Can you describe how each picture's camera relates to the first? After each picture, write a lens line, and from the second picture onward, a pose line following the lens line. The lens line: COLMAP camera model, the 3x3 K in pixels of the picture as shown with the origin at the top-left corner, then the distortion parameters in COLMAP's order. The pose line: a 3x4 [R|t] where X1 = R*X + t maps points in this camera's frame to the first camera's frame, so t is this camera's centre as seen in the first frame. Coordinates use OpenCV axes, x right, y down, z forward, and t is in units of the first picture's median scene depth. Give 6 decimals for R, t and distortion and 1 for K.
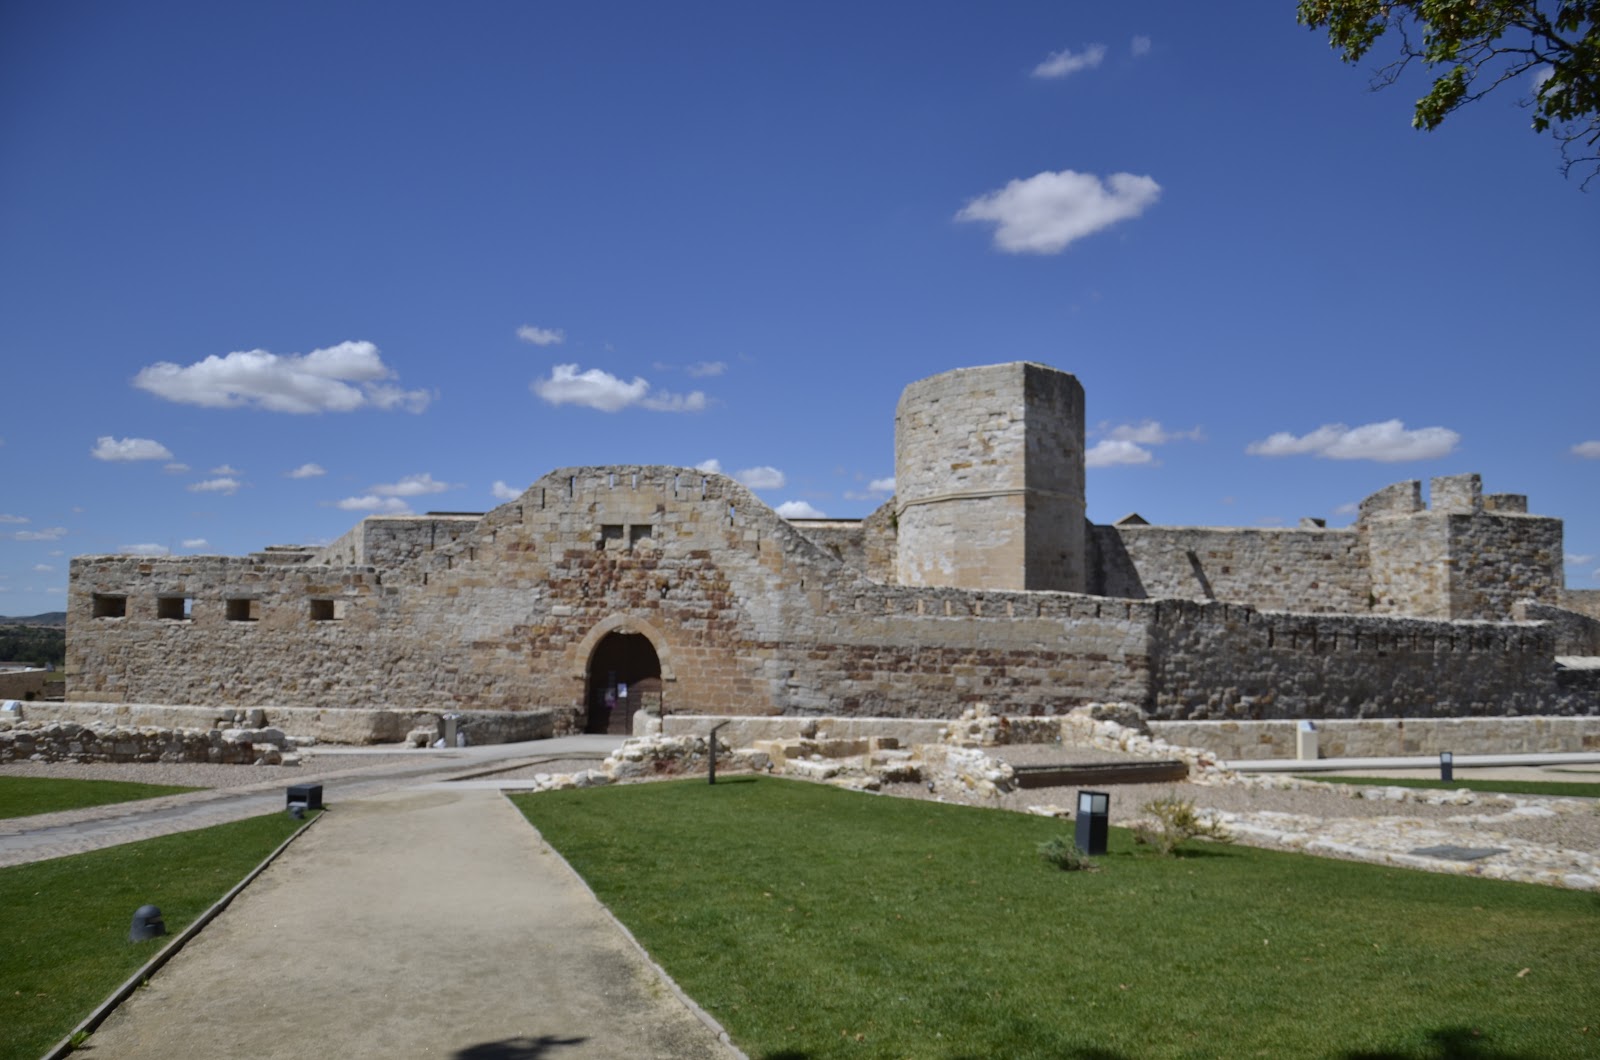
lens RADIAL K [[1204.6, 0, 800.0], [0, 1204.6, 530.0], [0, 0, 1]] dist [-0.056270, 0.004093]
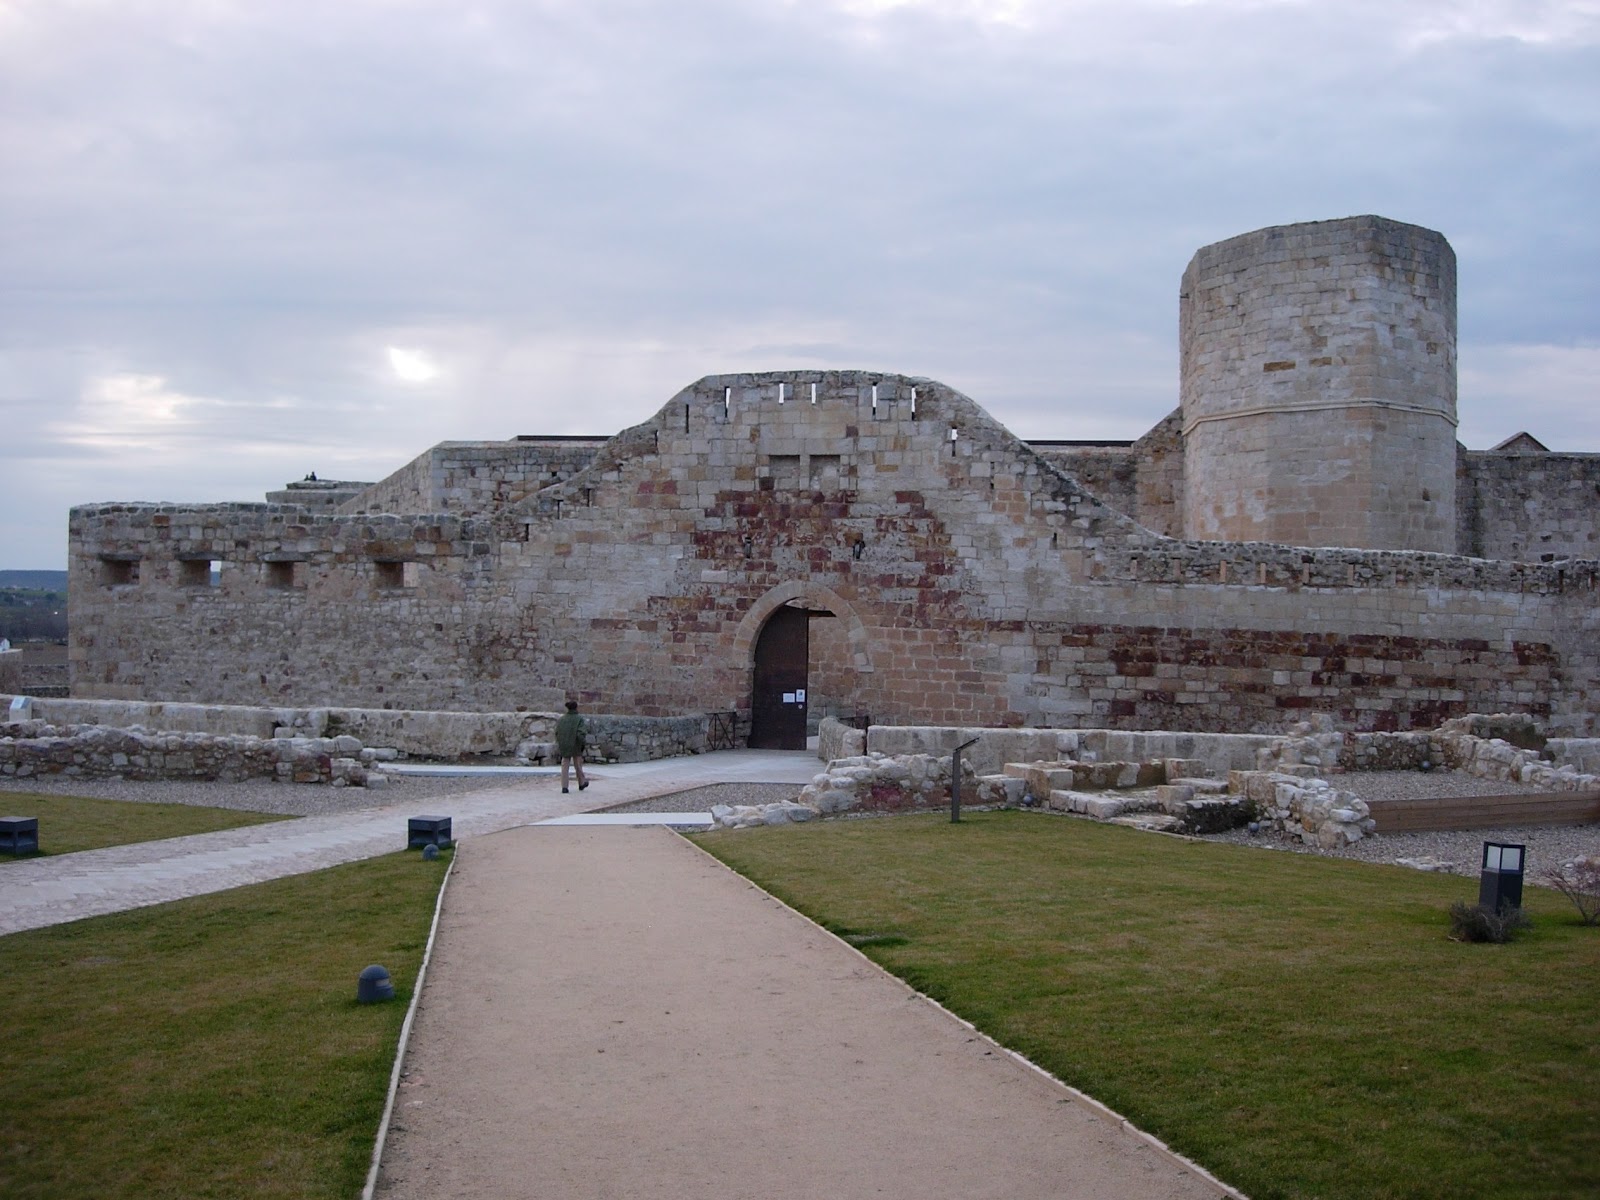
lens RADIAL K [[1761.1, 0, 800.0], [0, 1761.1, 600.0], [0, 0, 1]] dist [-0.194174, 0.023284]
pose [[0.992250, 0.003175, -0.124214, -0.017662], [0.007568, 0.996273, 0.085926, -0.008265], [0.124024, -0.086201, 0.988528, -0.028425]]
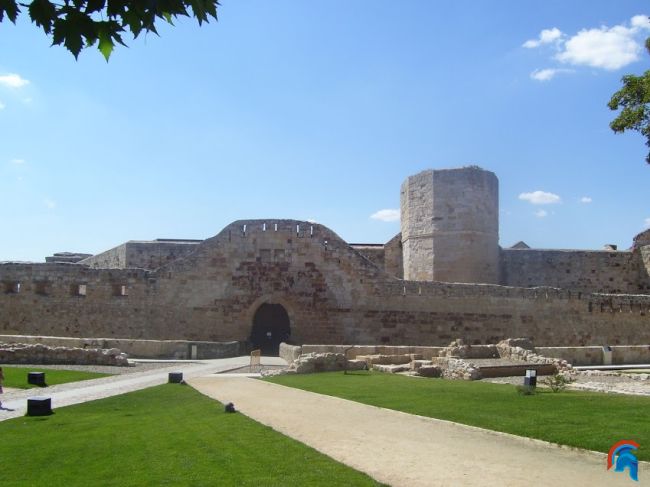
lens RADIAL K [[683.1, 0, 340.4], [0, 683.1, 242.0], [0, 0, 1]] dist [-0.164479, 0.029625]
pose [[0.999764, 0.006984, 0.020549, -0.054927], [-0.006962, 0.999975, -0.001178, -0.015421], [-0.020557, 0.001034, 0.999788, -0.125697]]
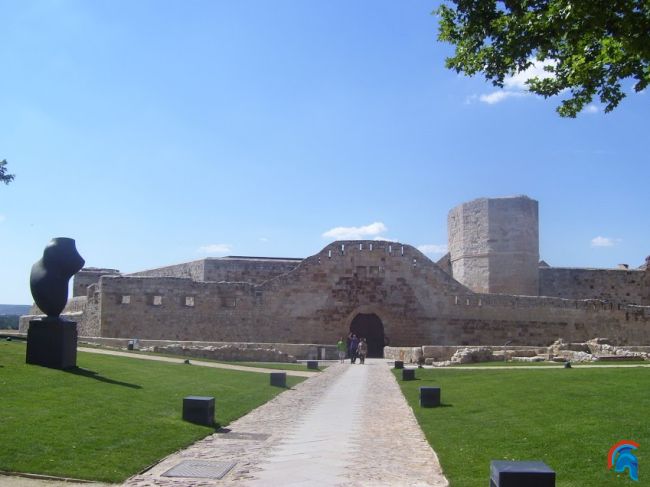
lens RADIAL K [[683.1, 0, 340.4], [0, 683.1, 242.0], [0, 0, 1]] dist [-0.164479, 0.029625]
pose [[0.996378, 0.017480, 0.083219, -0.305164], [-0.015217, 0.999499, -0.027749, -0.013415], [-0.083663, 0.026382, 0.996145, -0.292164]]
